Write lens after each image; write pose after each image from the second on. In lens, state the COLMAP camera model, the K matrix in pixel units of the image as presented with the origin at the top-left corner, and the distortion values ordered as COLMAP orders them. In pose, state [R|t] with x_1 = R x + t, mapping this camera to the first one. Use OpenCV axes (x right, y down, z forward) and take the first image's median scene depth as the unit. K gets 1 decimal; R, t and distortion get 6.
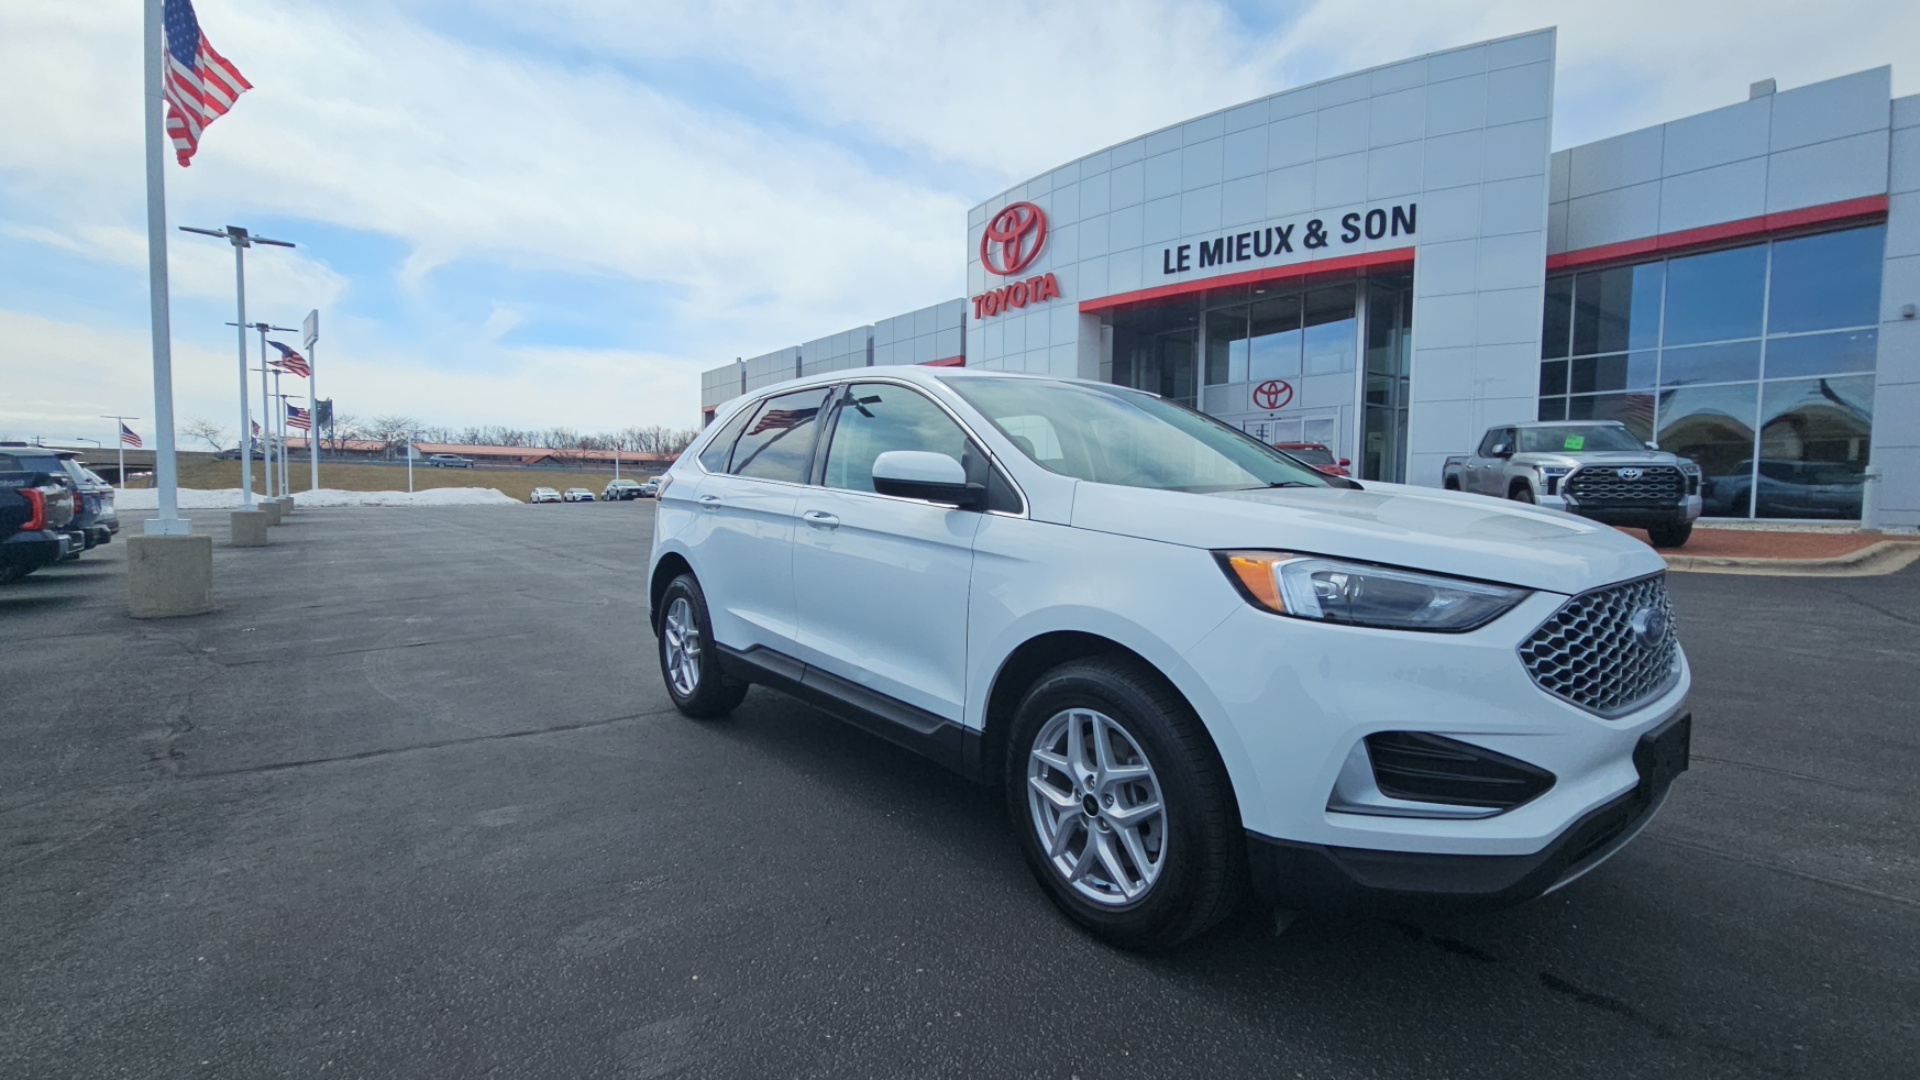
lens RADIAL K [[855.9, 0, 980.0], [0, 855.9, 542.2], [0, 0, 1]] dist [0.008506, -0.005914]
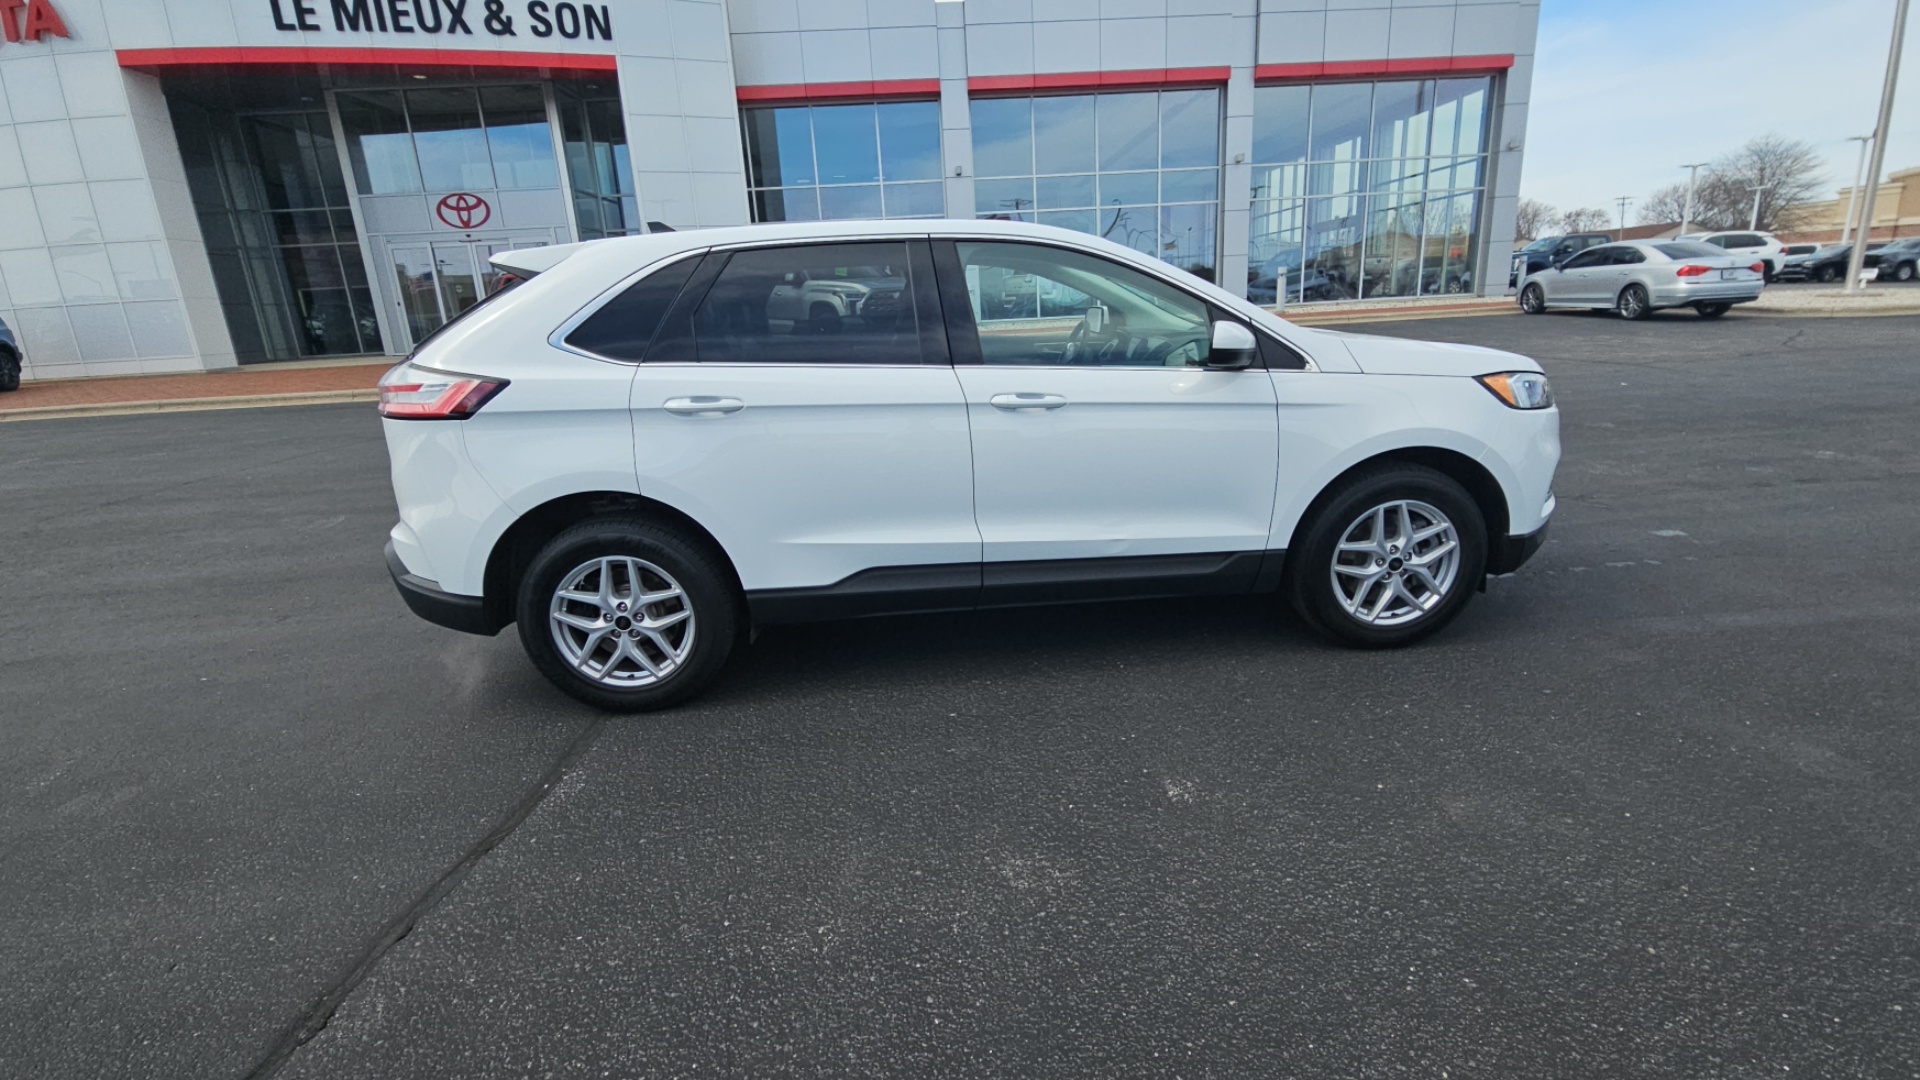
lens RADIAL K [[856.6, 0, 983.0], [0, 856.6, 543.6], [0, 0, 1]] dist [0.005902, -0.003715]
pose [[0.565211, -0.263157, 0.781847, -0.152725], [0.101500, 0.962738, 0.250666, -0.018061], [-0.818679, -0.062321, 0.570860, 0.080173]]
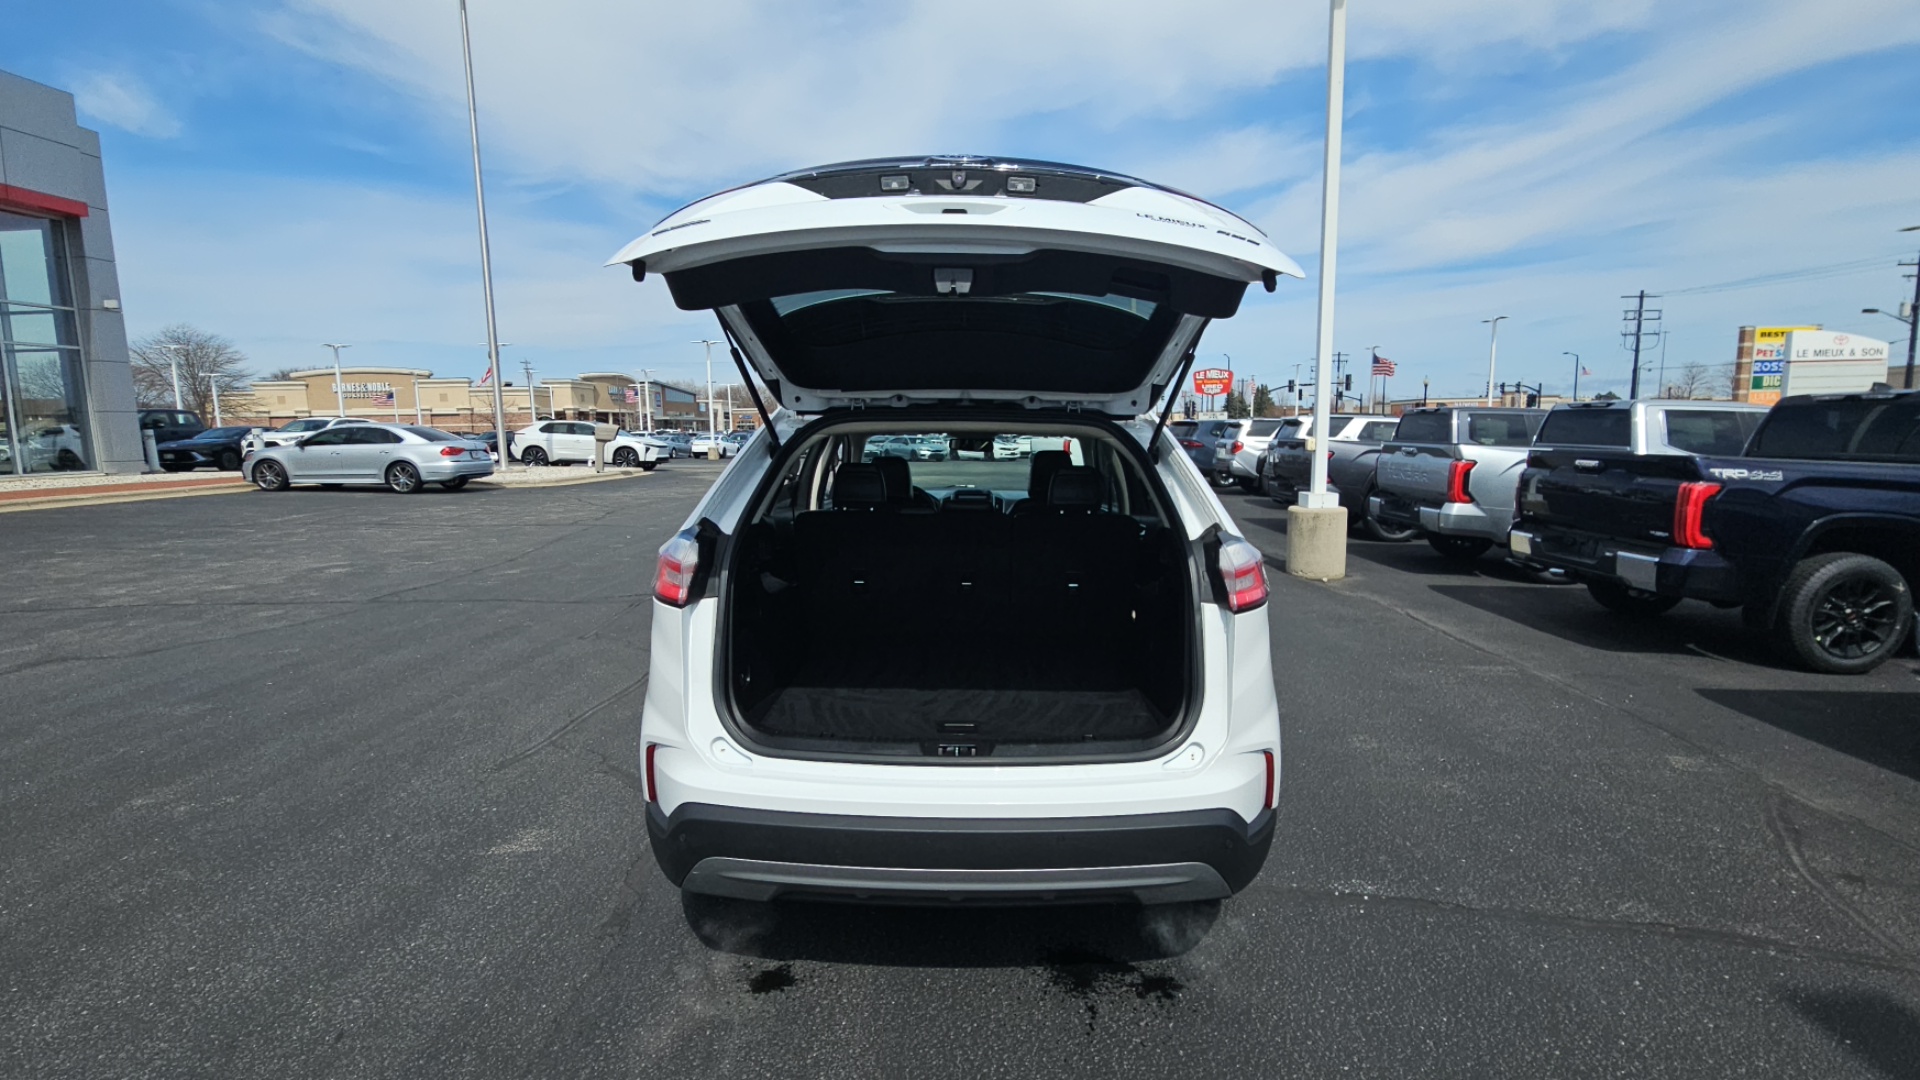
lens RADIAL K [[855.9, 0, 980.0], [0, 855.9, 542.2], [0, 0, 1]] dist [0.008506, -0.005914]
pose [[-0.770808, -0.084500, 0.631439, -0.132511], [0.040790, 0.982584, 0.181284, -0.042223], [-0.635761, 0.165492, -0.753937, 0.350646]]
